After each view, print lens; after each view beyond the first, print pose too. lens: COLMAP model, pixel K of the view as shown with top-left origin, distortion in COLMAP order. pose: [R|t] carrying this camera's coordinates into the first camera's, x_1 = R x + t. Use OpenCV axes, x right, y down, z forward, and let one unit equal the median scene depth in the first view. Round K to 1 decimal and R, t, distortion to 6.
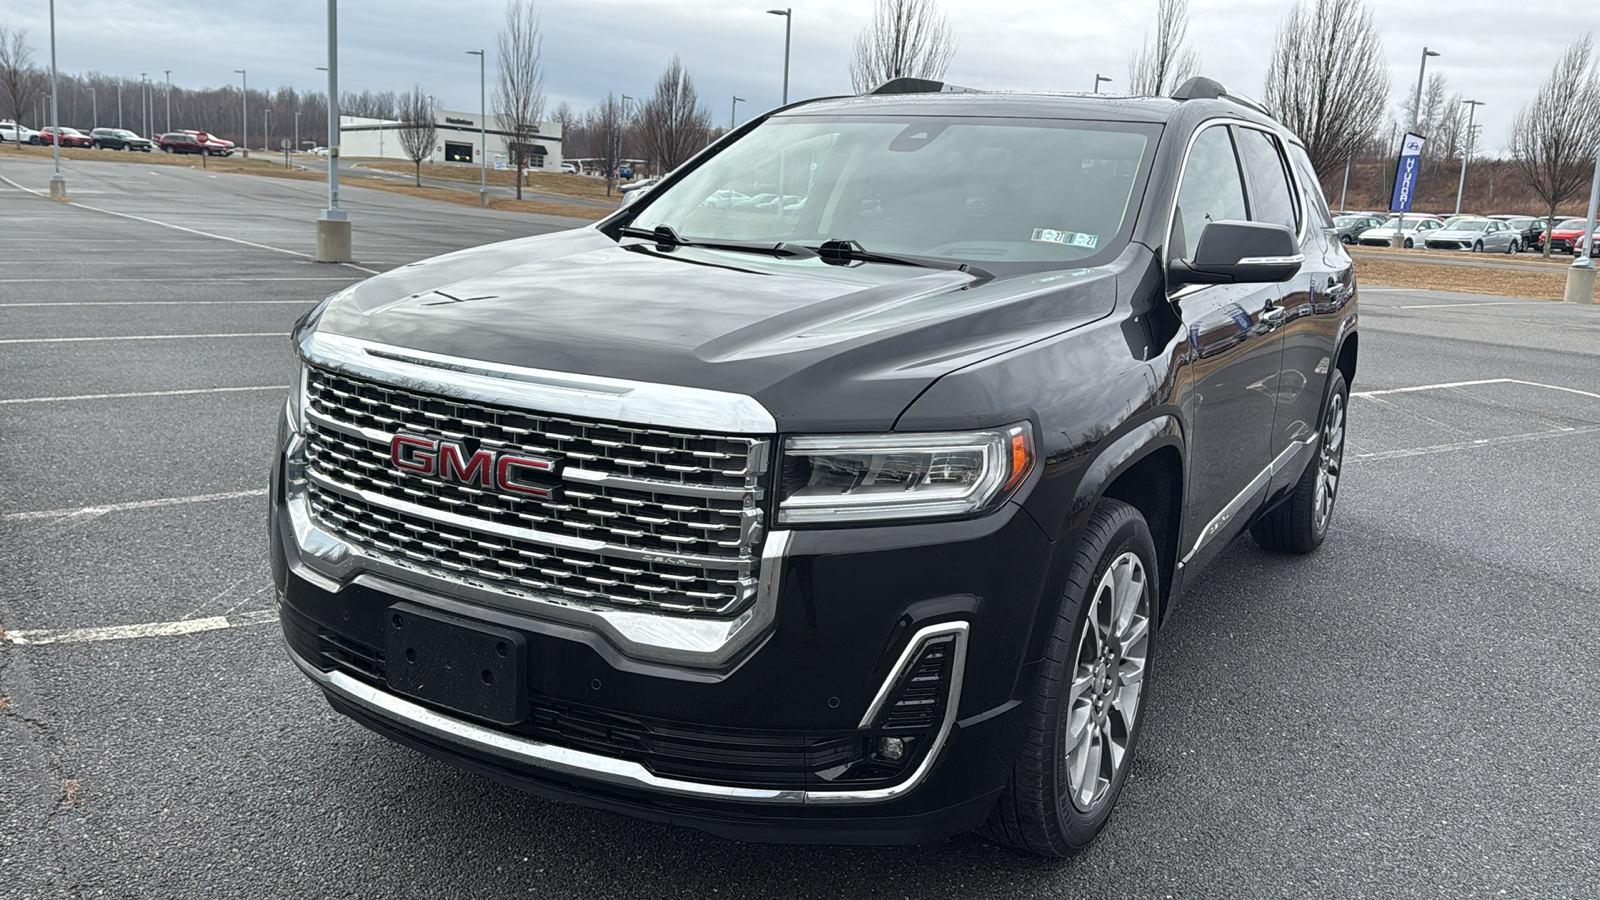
lens RADIAL K [[1279.4, 0, 826.2], [0, 1279.4, 439.1], [0, 0, 1]] dist [0.144948, -0.226438]
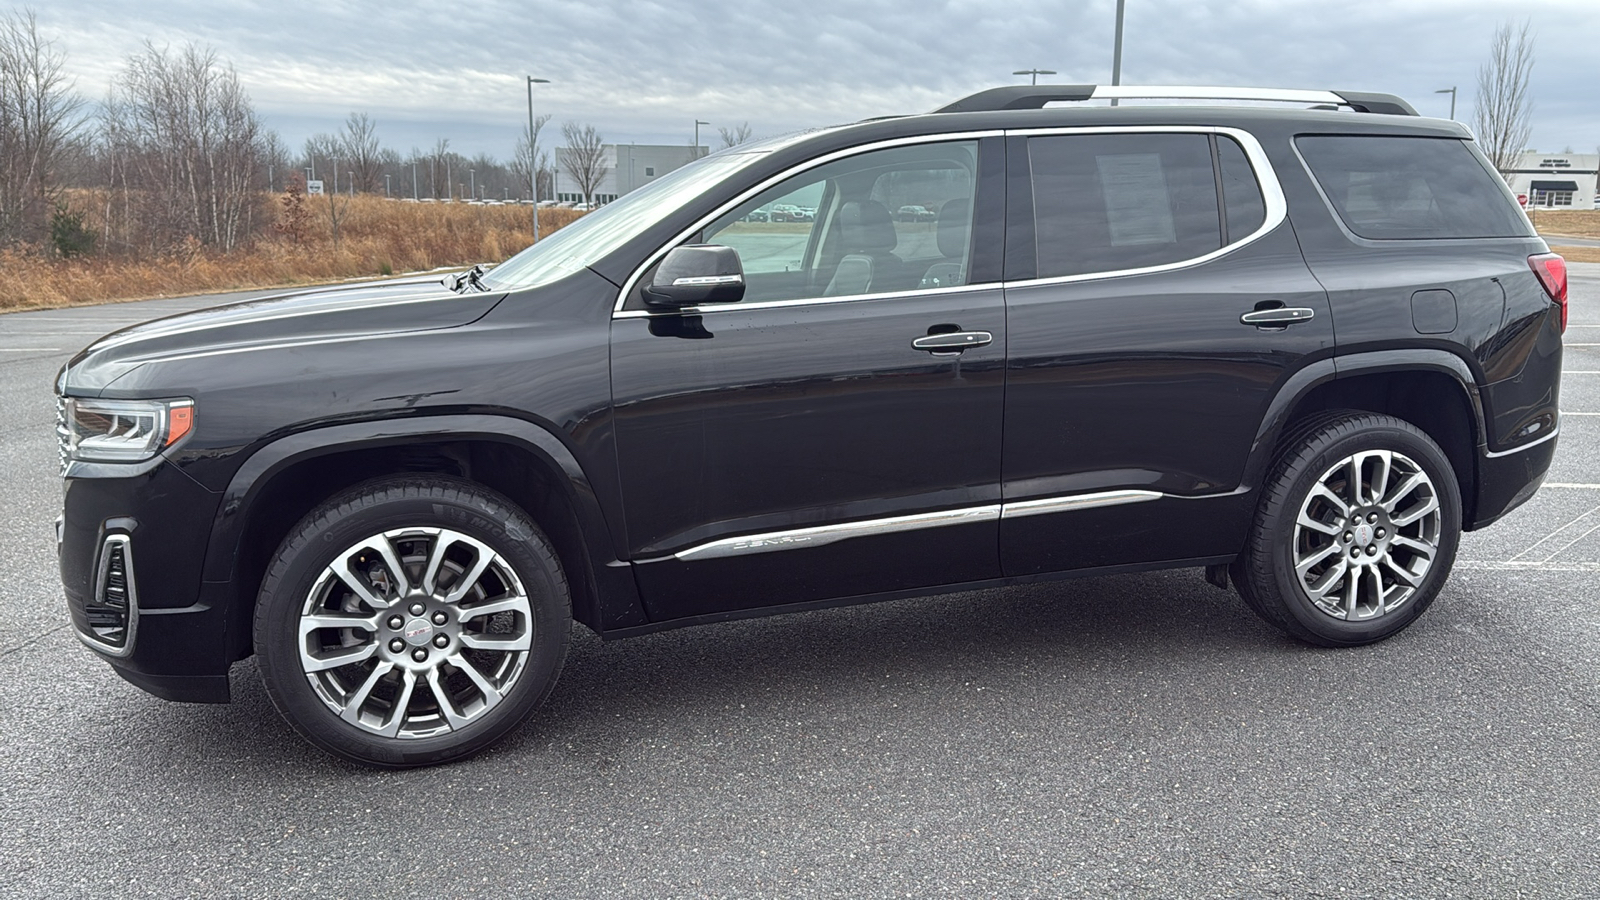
lens RADIAL K [[1279.4, 0, 826.2], [0, 1279.4, 439.1], [0, 0, 1]] dist [0.144948, -0.226438]
pose [[0.718820, 0.055946, -0.692942, 1.585290], [-0.084886, 0.996362, -0.007613, -0.016583], [0.689995, 0.064293, 0.720953, 0.475726]]
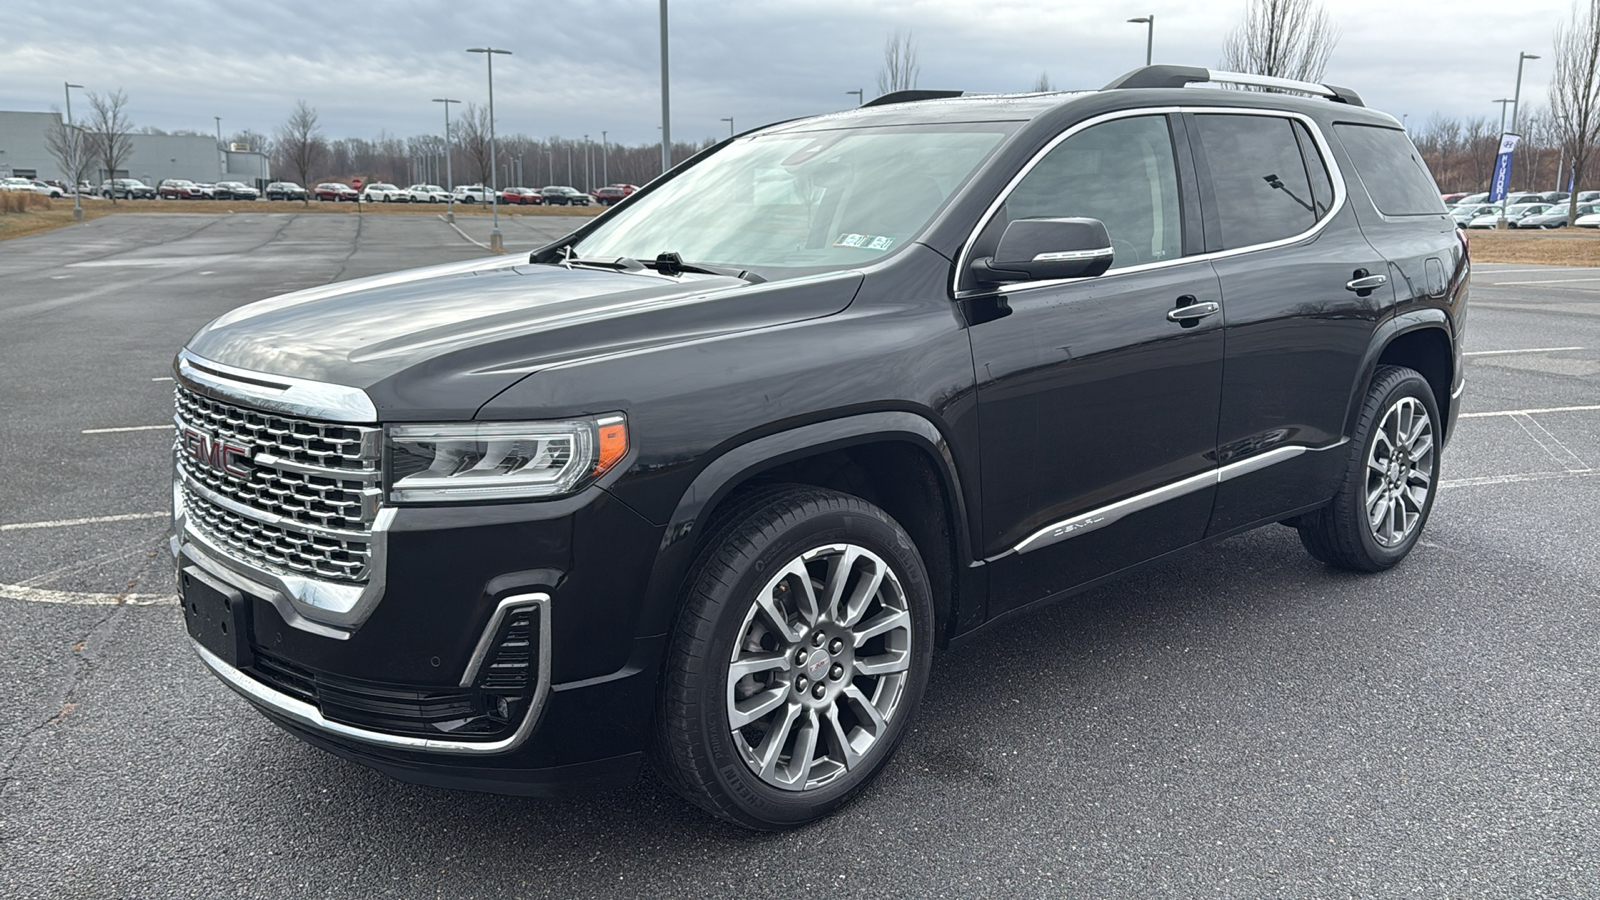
lens RADIAL K [[1279.4, 0, 826.2], [0, 1279.4, 439.1], [0, 0, 1]] dist [0.144948, -0.226438]
pose [[0.948626, -0.000254, -0.316398, 0.665840], [-0.005066, 0.999859, -0.015990, 0.025369], [0.316358, 0.016772, 0.948492, 0.025876]]
